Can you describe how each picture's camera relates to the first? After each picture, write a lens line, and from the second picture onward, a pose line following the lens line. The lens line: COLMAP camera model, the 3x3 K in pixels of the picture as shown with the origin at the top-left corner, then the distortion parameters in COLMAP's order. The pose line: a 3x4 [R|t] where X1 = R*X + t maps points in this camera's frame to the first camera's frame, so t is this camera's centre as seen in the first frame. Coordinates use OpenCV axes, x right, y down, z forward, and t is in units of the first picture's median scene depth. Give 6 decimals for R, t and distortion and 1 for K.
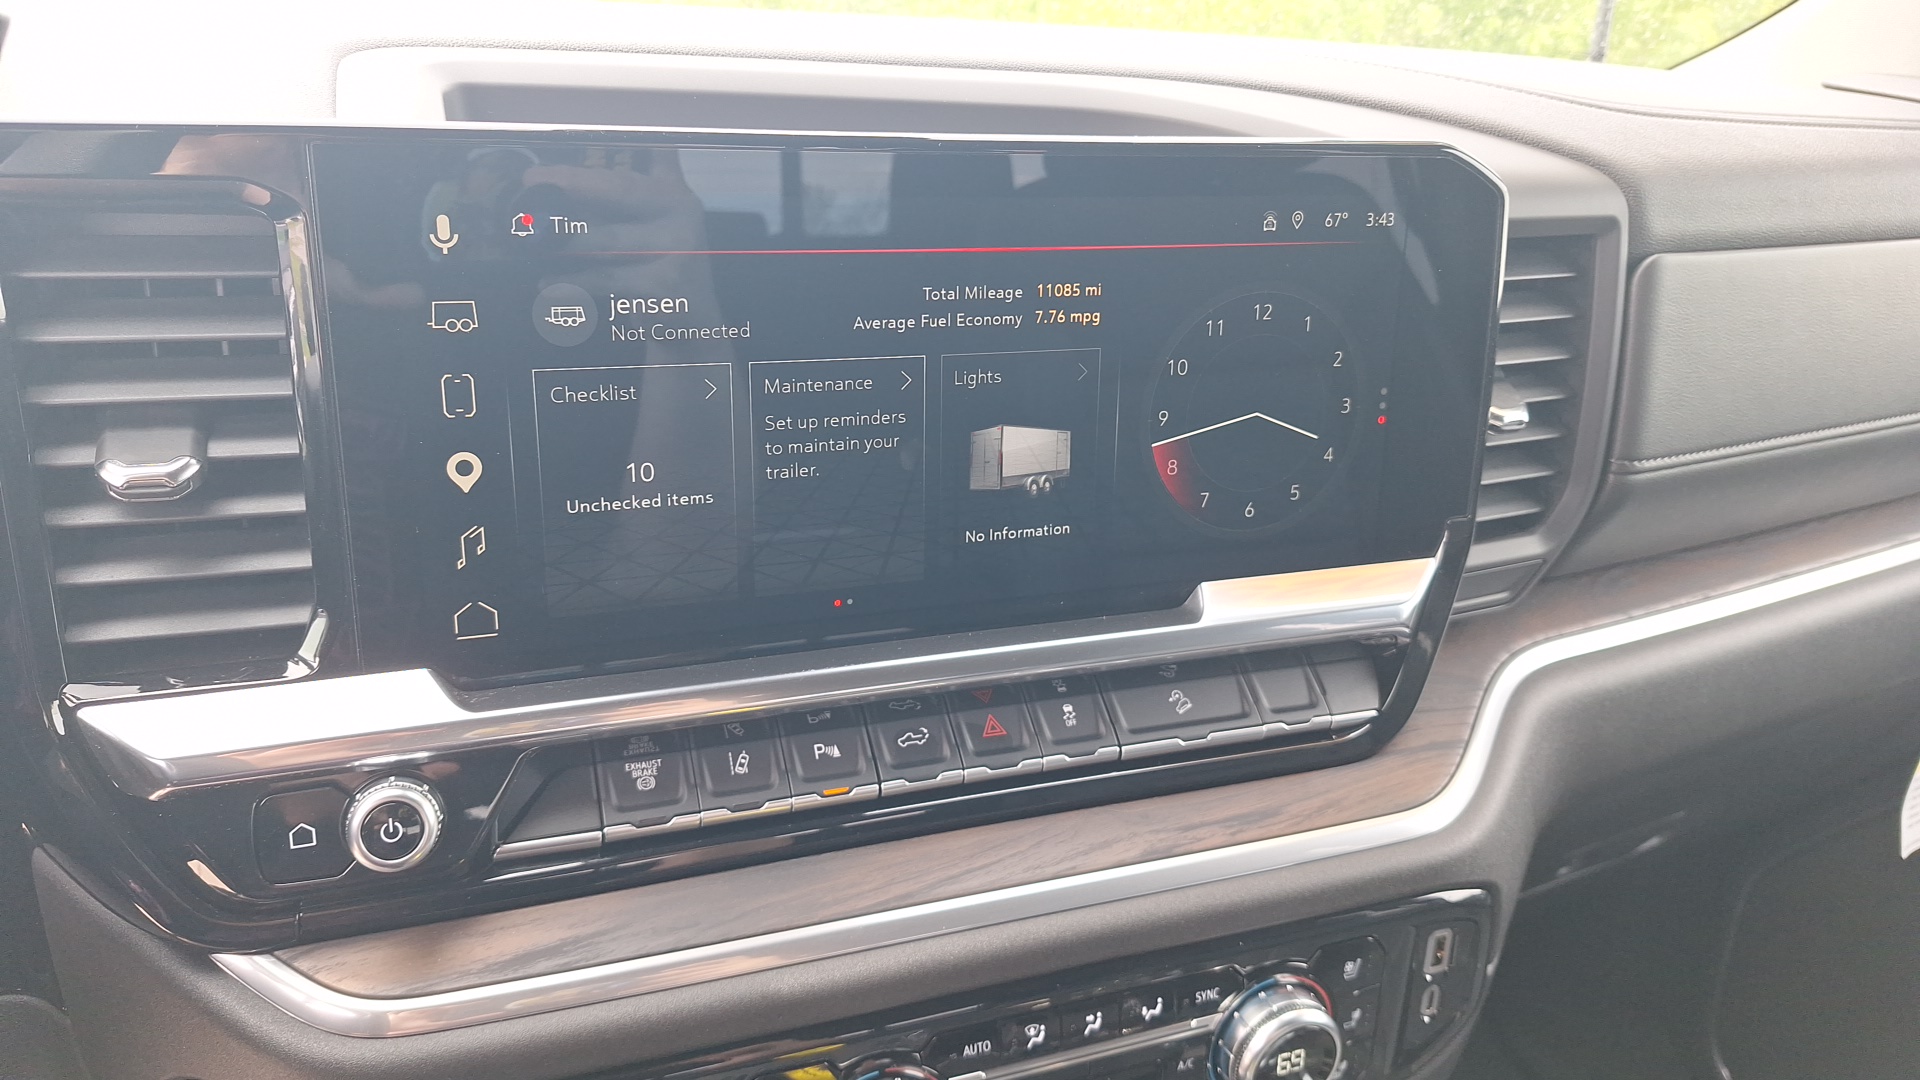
lens RADIAL K [[1321.2, 0, 933.3], [0, 1321.2, 500.2], [0, 0, 1]] dist [0.088832, -0.095434]
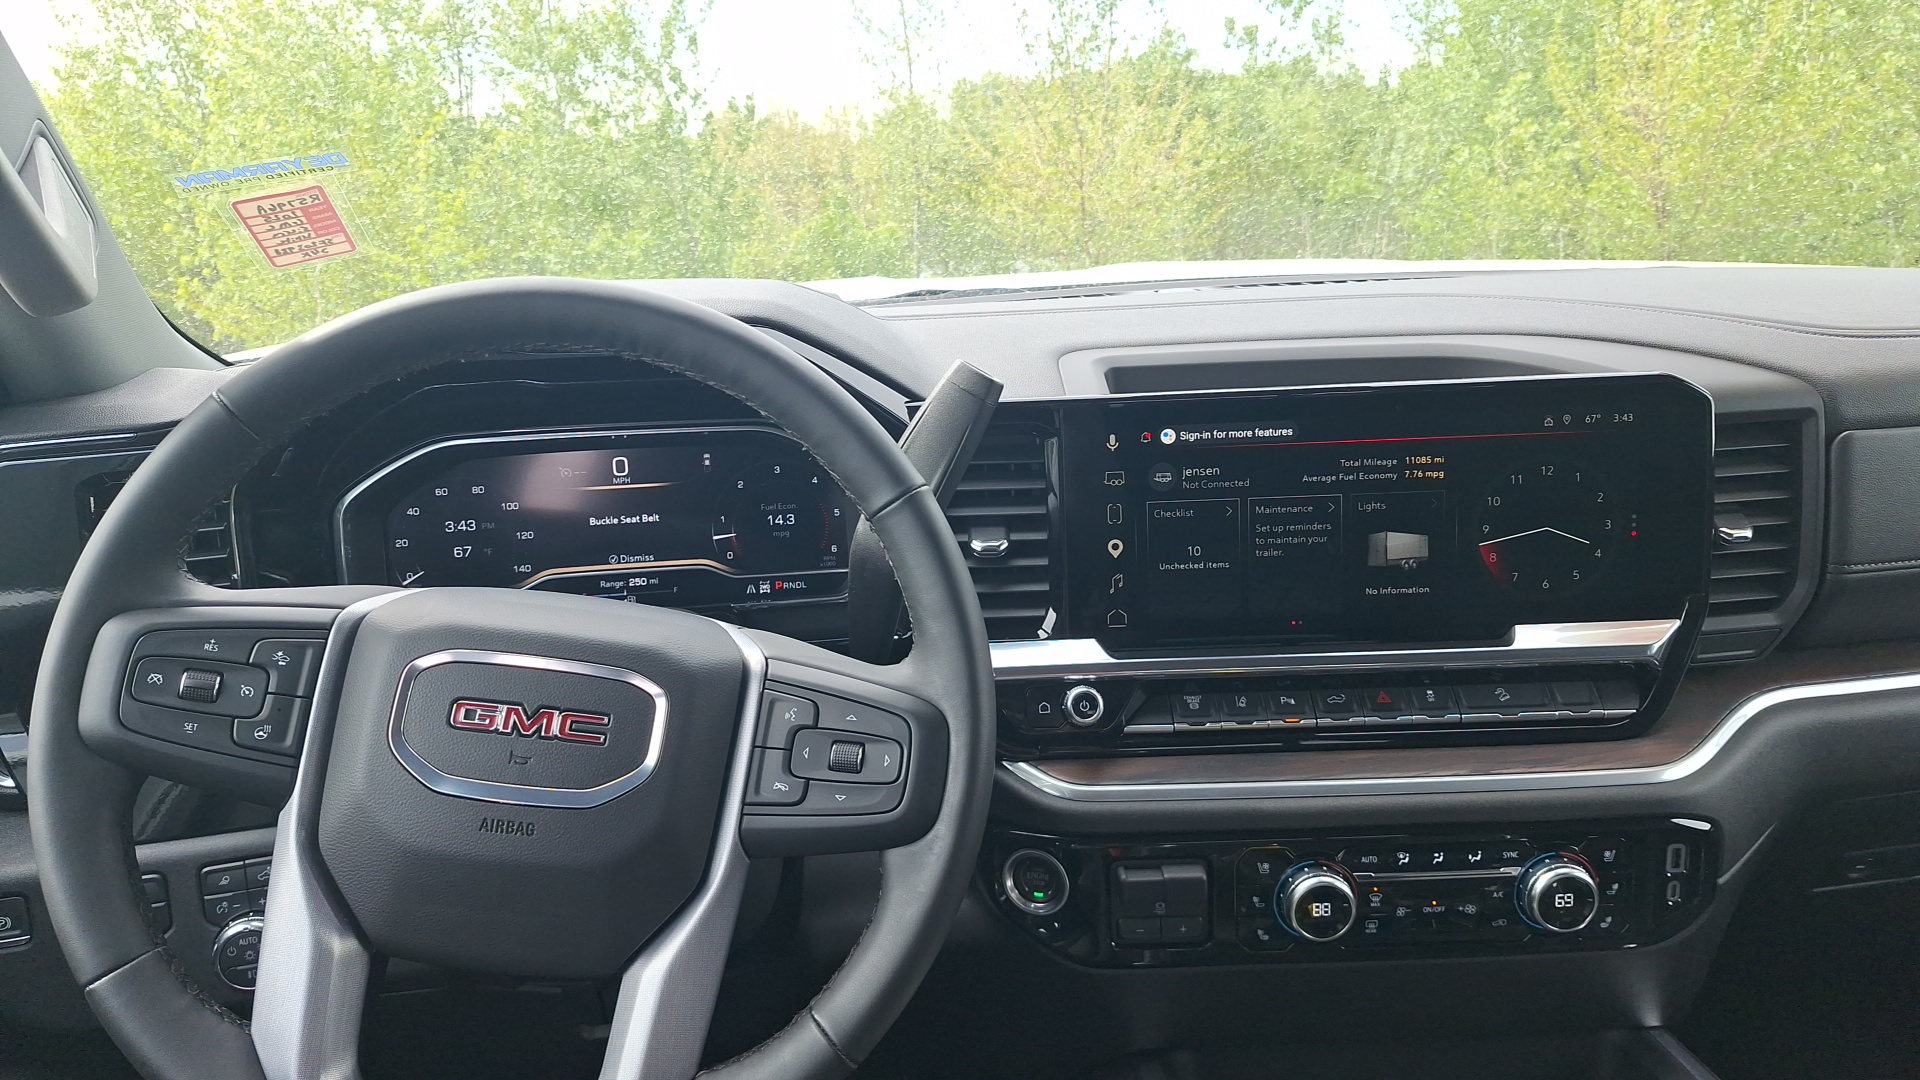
lens RADIAL K [[1321.2, 0, 949.2], [0, 1321.2, 508.7], [0, 0, 1]] dist [0.088832, -0.095434]
pose [[0.940686, 0.002462, -0.339271, 0.106901], [-0.037365, 0.994643, -0.096383, 0.113012], [0.337216, 0.103343, 0.935738, -0.953737]]
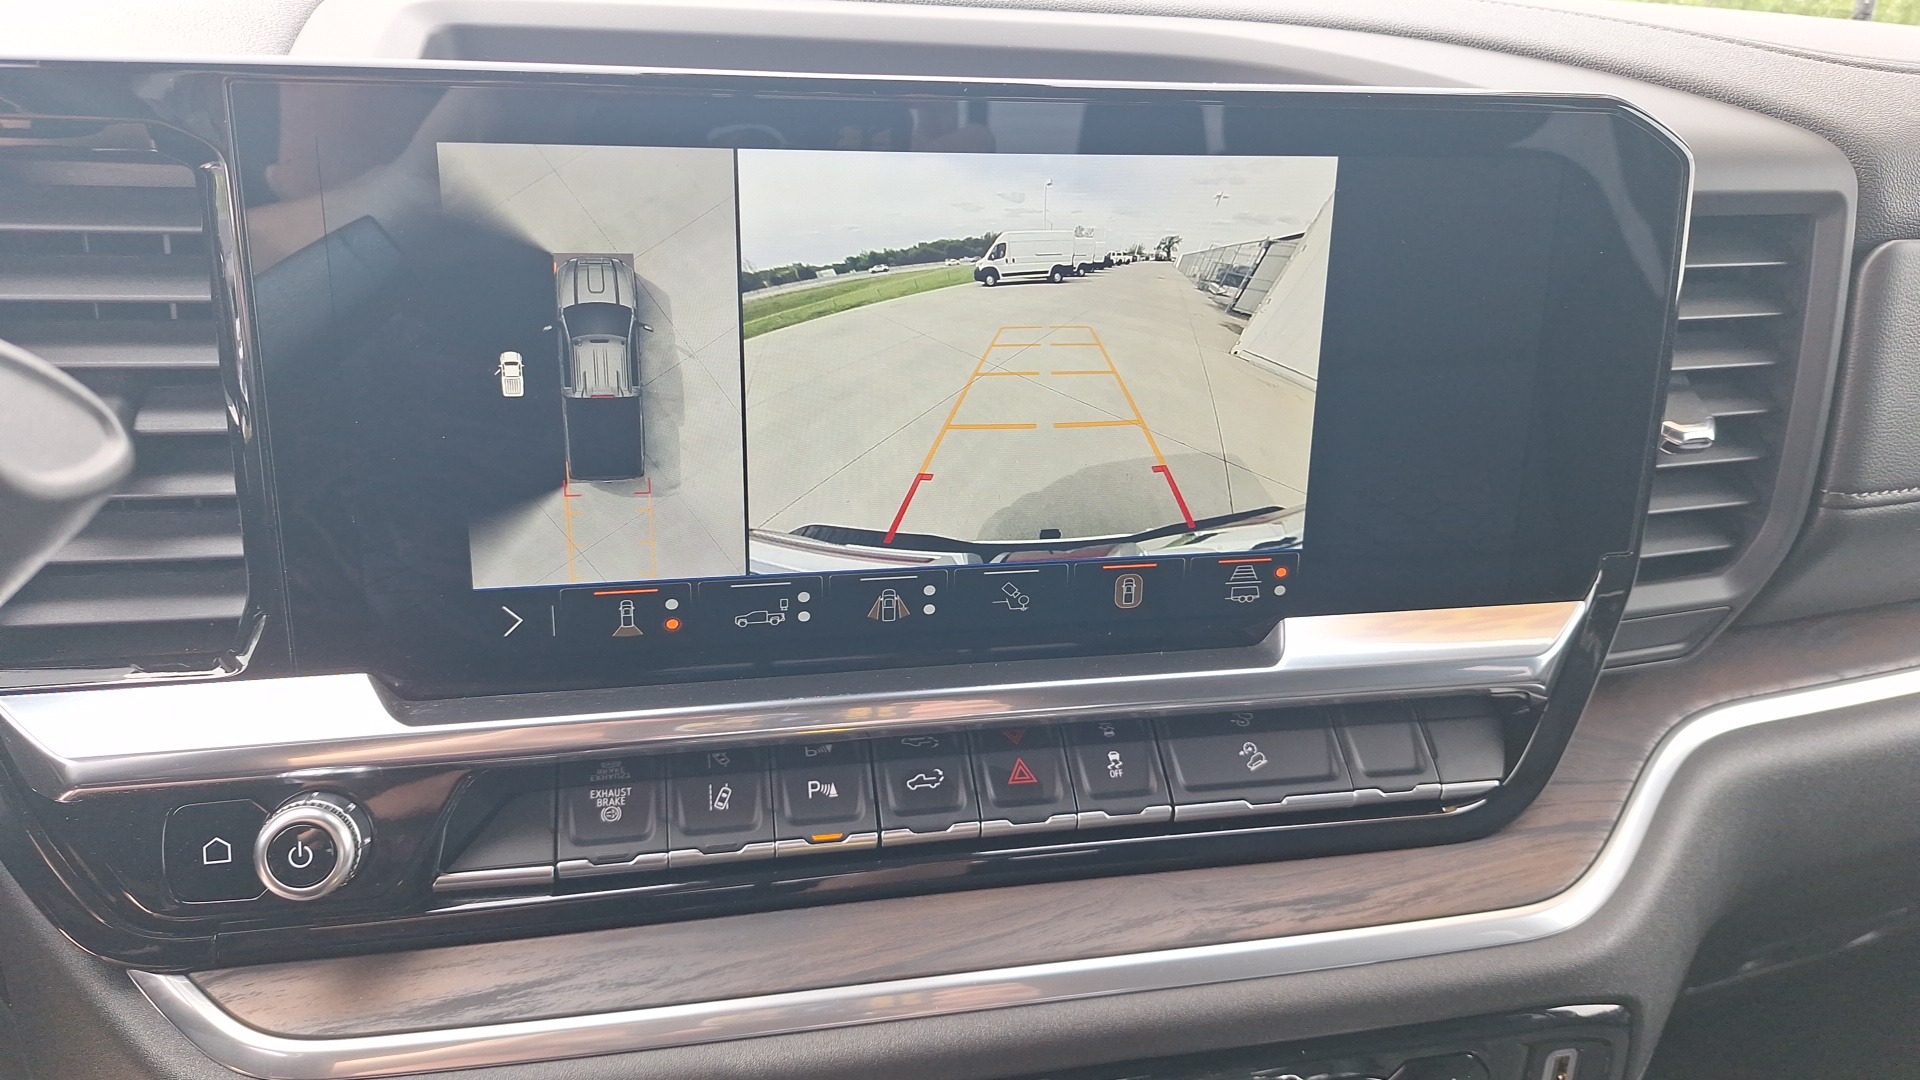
lens RADIAL K [[1321.2, 0, 959.7], [0, 1321.2, 496.4], [0, 0, 1]] dist [0.088832, -0.095434]
pose [[0.990214, 0.044770, -0.132178, 0.112427], [-0.042850, 0.998931, 0.017338, -0.022277], [0.132813, -0.011505, 0.991074, 0.140311]]
